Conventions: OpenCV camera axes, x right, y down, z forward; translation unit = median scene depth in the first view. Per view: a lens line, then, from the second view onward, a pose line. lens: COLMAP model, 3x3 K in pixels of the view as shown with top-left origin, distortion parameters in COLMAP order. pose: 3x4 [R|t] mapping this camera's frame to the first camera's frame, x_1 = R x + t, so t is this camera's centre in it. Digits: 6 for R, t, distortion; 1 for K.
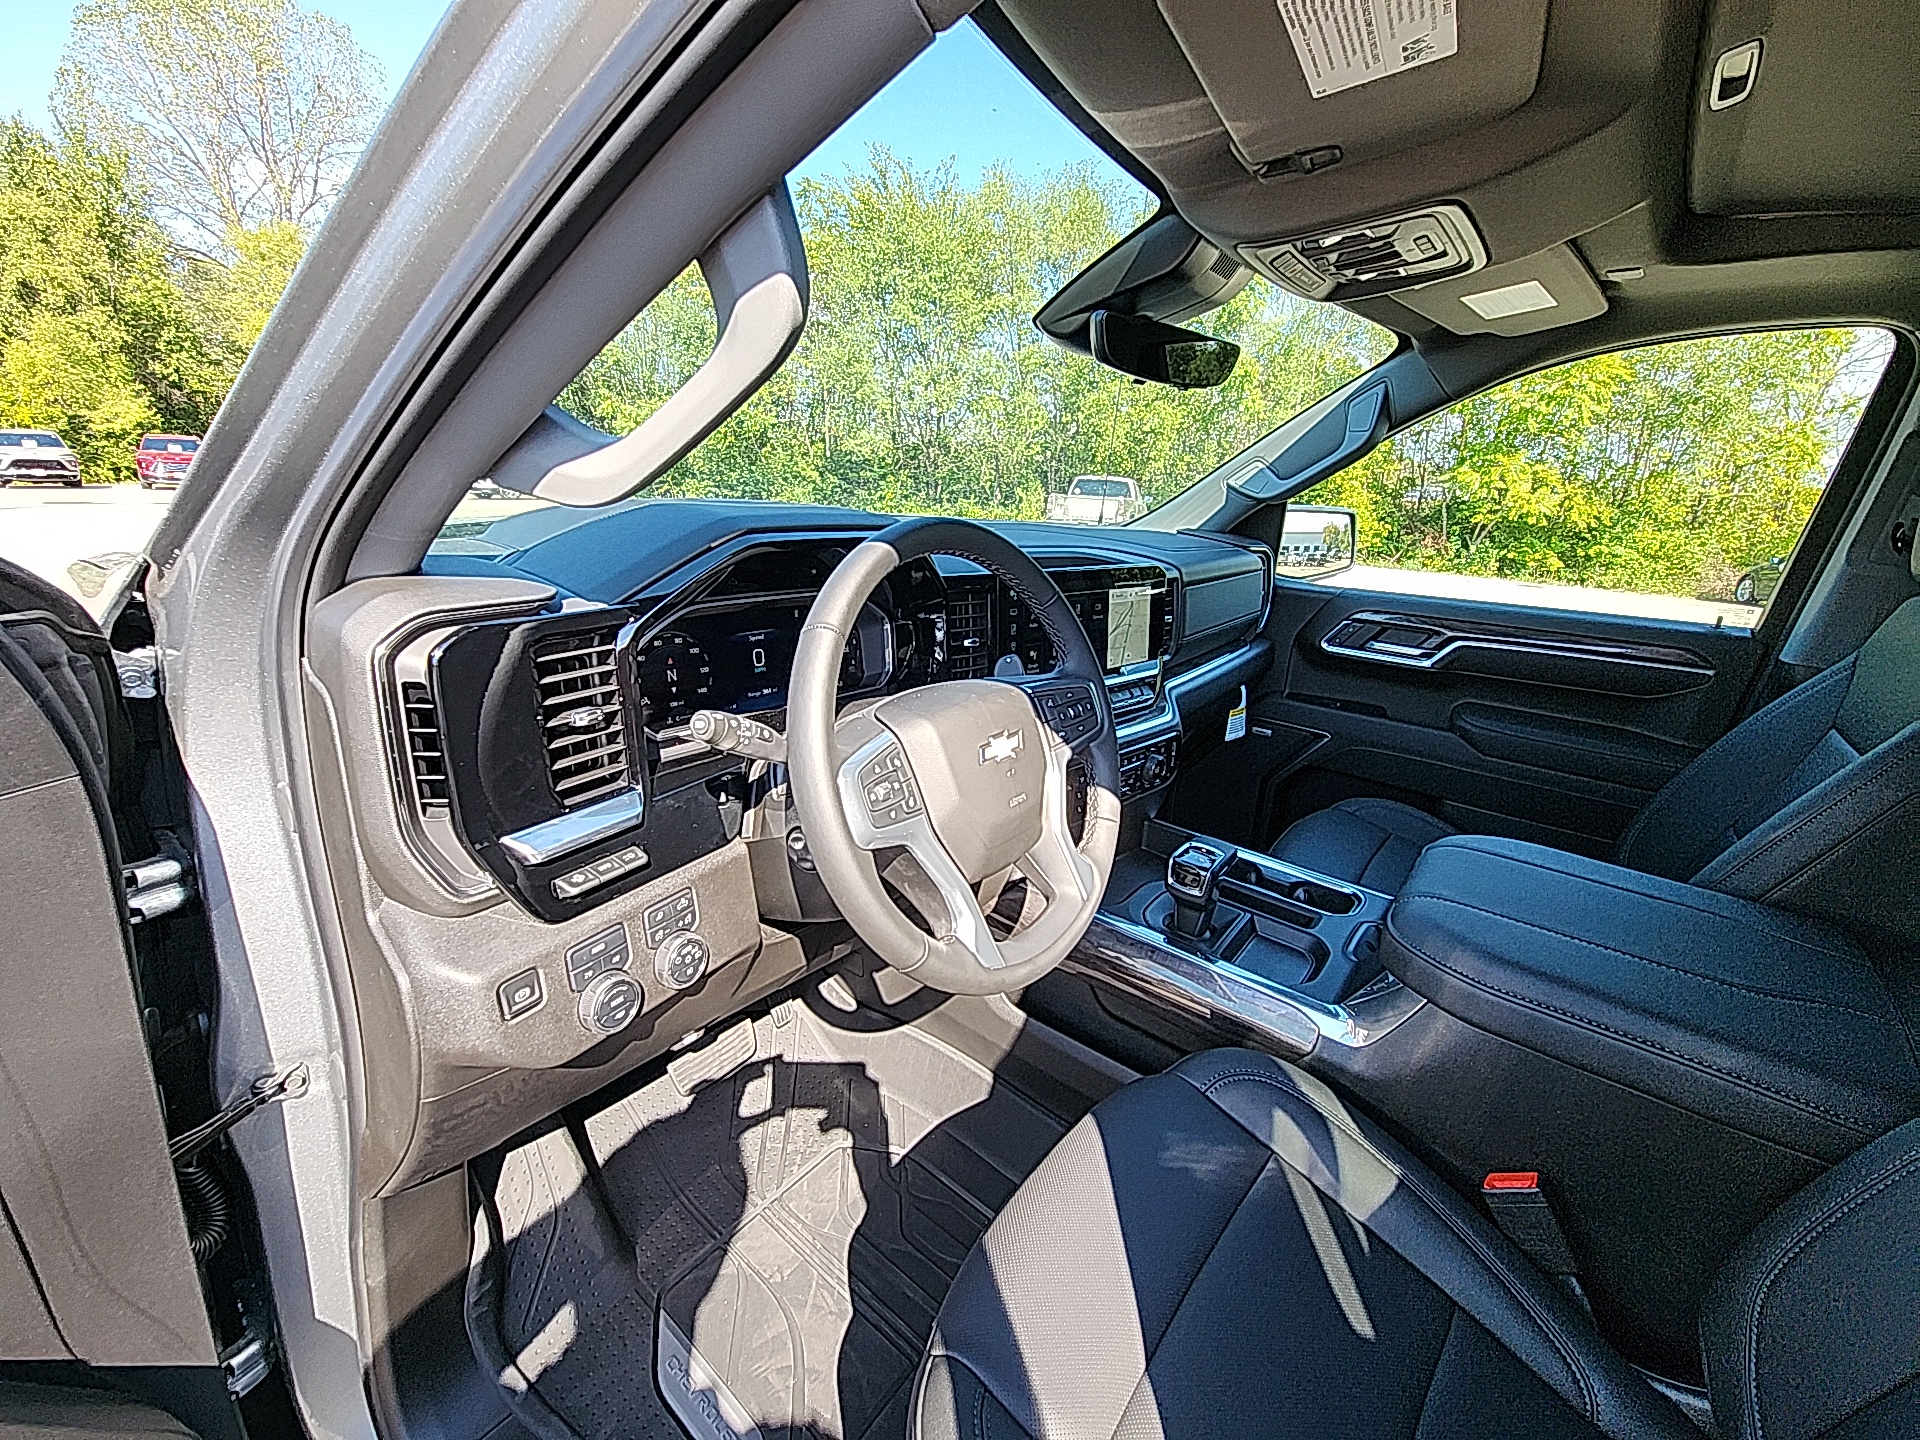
lens RADIAL K [[775.2, 0, 953.3], [0, 775.2, 707.4], [0, 0, 1]] dist [0.037565, -0.025521]
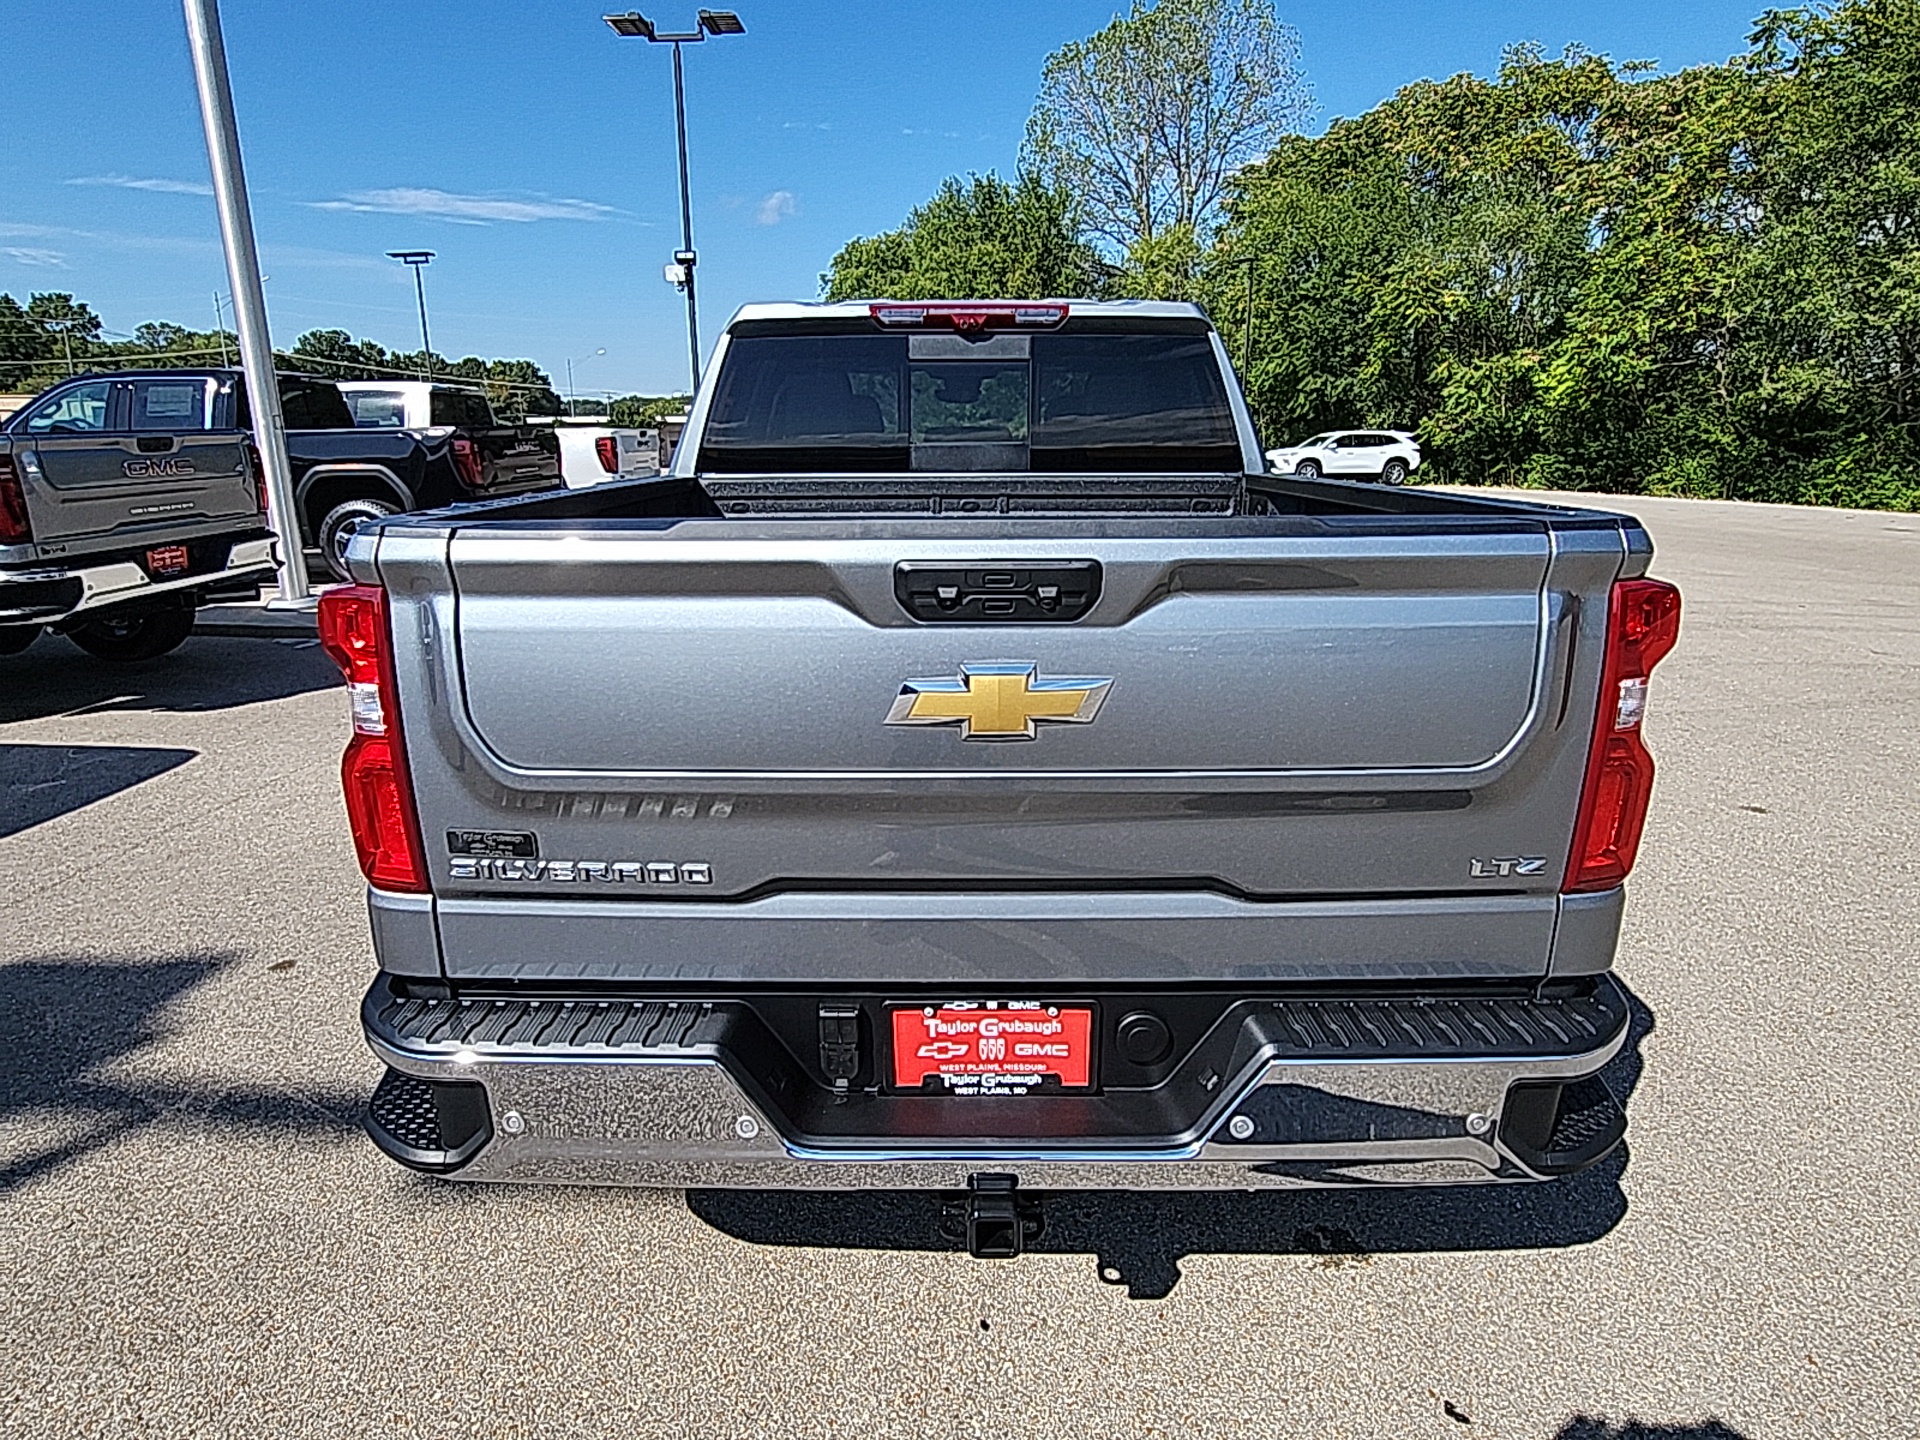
lens RADIAL K [[1052.2, 0, 932.0], [0, 1052.2, 712.2], [0, 0, 1]] dist [0.002495, -0.002303]
pose [[0.623808, 0.141131, -0.768730, 3.103604], [-0.182782, 0.982630, 0.032077, 0.681929], [0.759904, 0.120500, 0.638769, -1.640325]]
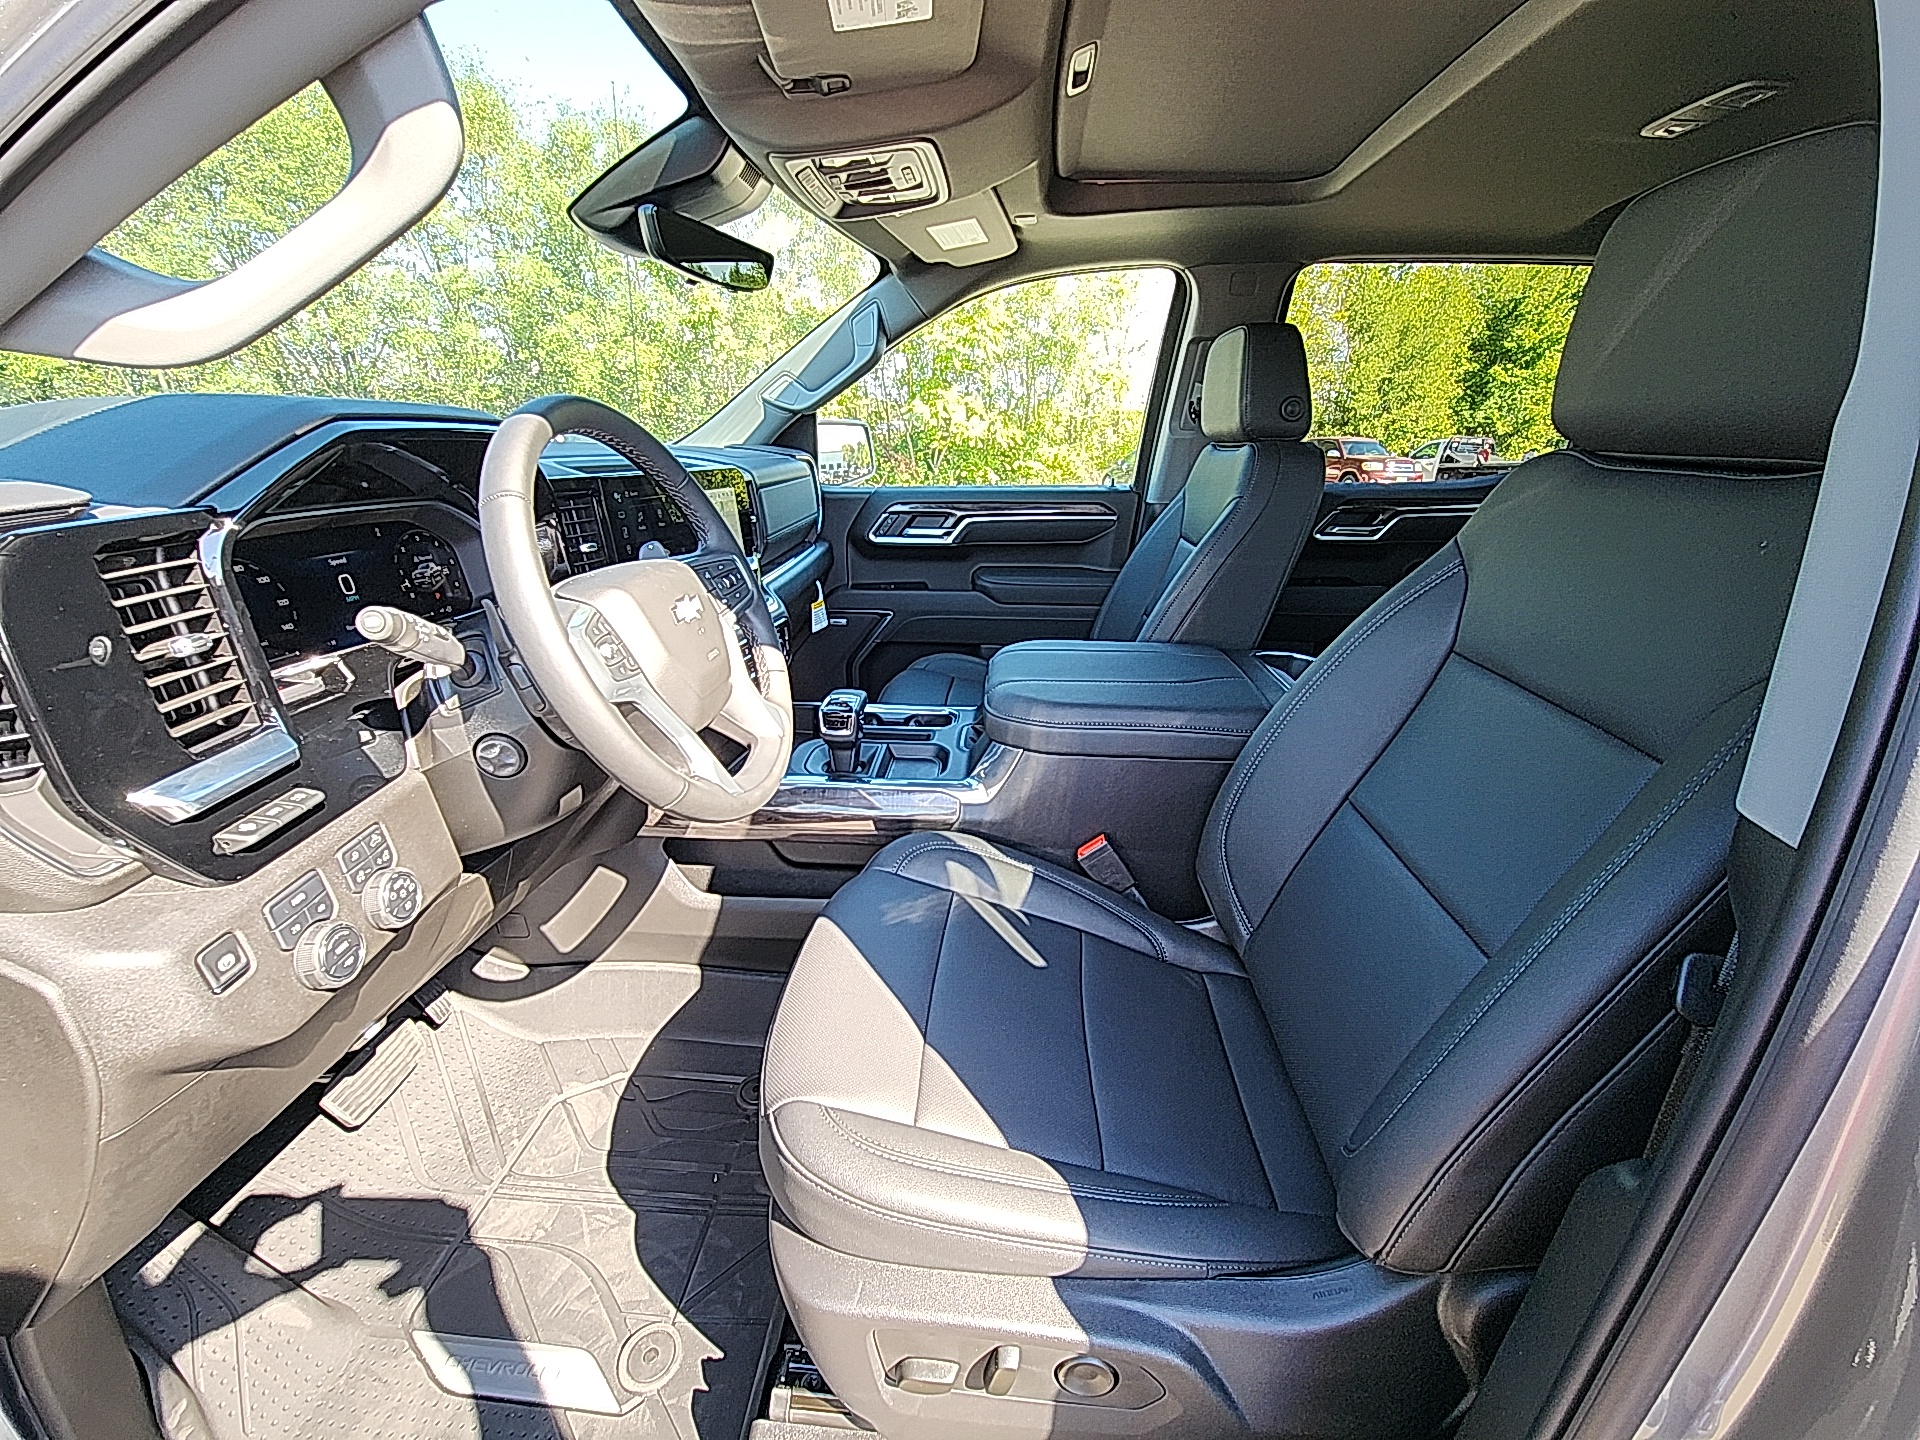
lens RADIAL K [[772.9, 0, 954.1], [0, 772.9, 708.8], [0, 0, 1]] dist [0.001146, 0.000282]
pose [[0.821930, -0.235074, 0.518818, -0.106681], [0.197181, 0.971973, 0.128016, 0.057657], [-0.534370, -0.002919, 0.845246, -0.052959]]
